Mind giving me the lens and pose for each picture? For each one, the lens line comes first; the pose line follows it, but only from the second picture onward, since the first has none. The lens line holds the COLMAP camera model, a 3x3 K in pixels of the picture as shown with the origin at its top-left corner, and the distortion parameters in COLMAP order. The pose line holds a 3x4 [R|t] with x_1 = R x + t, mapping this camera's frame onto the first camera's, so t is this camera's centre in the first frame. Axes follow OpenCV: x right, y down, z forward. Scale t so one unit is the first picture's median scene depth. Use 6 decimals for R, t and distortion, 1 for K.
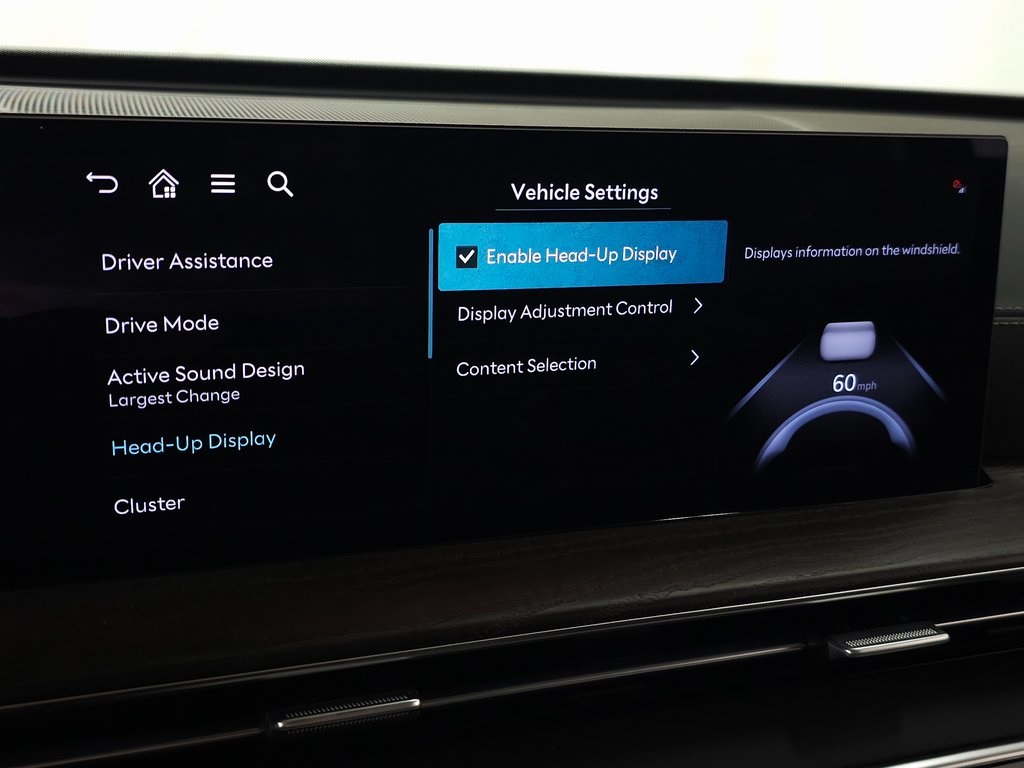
lens RADIAL K [[1147.8, 0, 508.8], [0, 1147.8, 371.4], [0, 0, 1]] dist [0.006281, 0.012698]
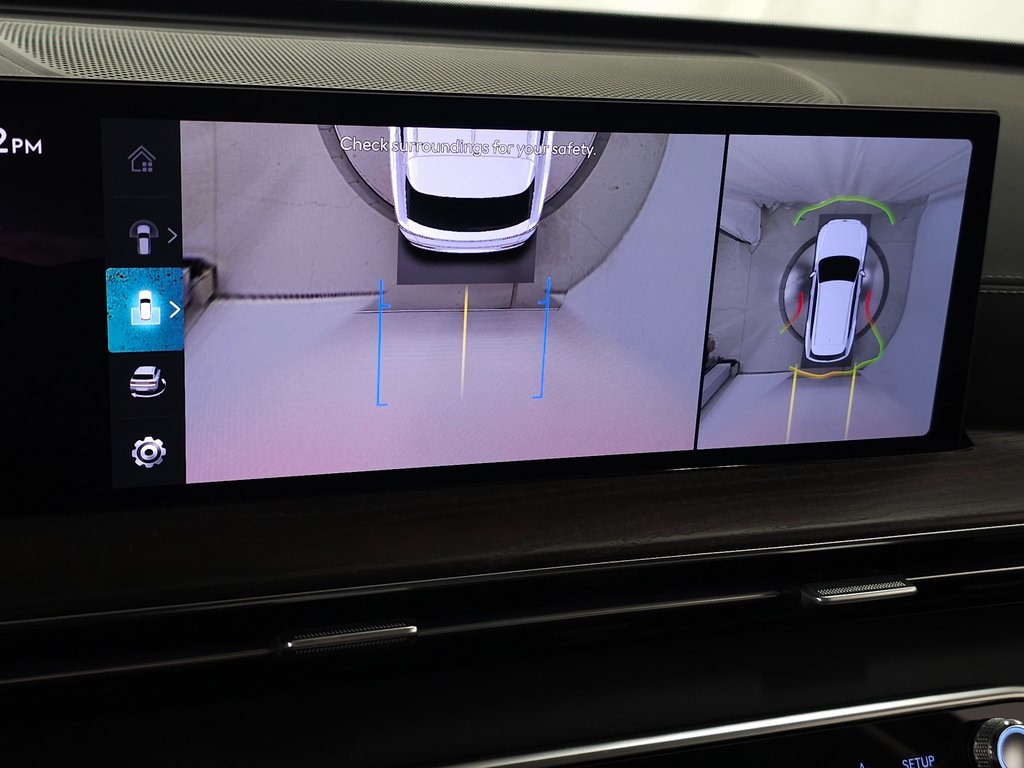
lens RADIAL K [[1270.7, 0, 509.2], [0, 1270.7, 377.2], [0, 0, 1]] dist [0.033990, 0.003712]
pose [[0.999525, 0.030768, -0.001720, 0.004308], [-0.030626, 0.997995, 0.055386, -0.018212], [0.003421, -0.055307, 0.998464, -0.167888]]
